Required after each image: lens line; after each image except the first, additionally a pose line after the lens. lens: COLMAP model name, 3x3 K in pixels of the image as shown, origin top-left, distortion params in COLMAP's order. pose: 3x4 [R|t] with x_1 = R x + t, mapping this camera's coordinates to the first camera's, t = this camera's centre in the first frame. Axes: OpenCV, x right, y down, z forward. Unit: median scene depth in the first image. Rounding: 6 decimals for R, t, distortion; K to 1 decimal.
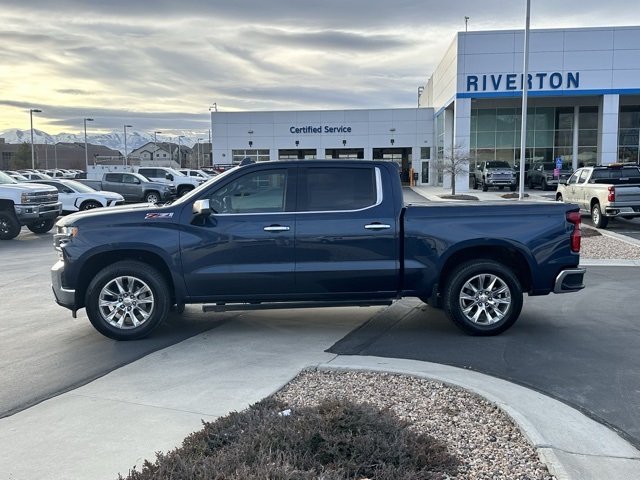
lens RADIAL K [[646.9, 0, 320.0], [0, 646.9, 240.0], [0, 0, 1]] dist [0.161382, -0.302436]
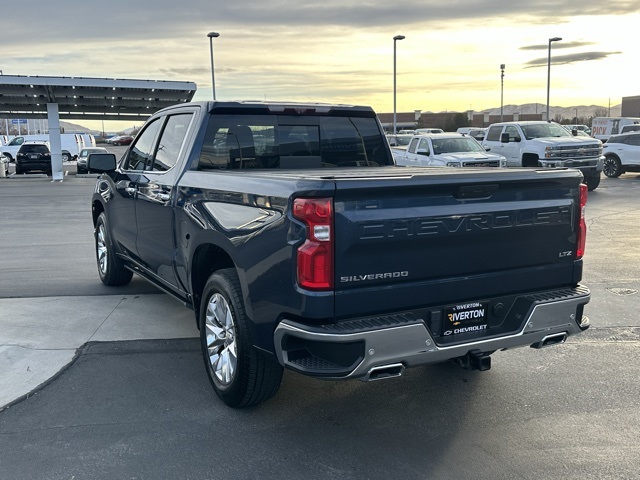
lens RADIAL K [[646.9, 0, 320.0], [0, 646.9, 240.0], [0, 0, 1]] dist [0.161382, -0.302436]
pose [[0.407082, 0.133025, -0.903653, 0.164160], [-0.069196, 0.990986, 0.114710, -0.013643], [0.910767, 0.015833, 0.412617, 0.174980]]
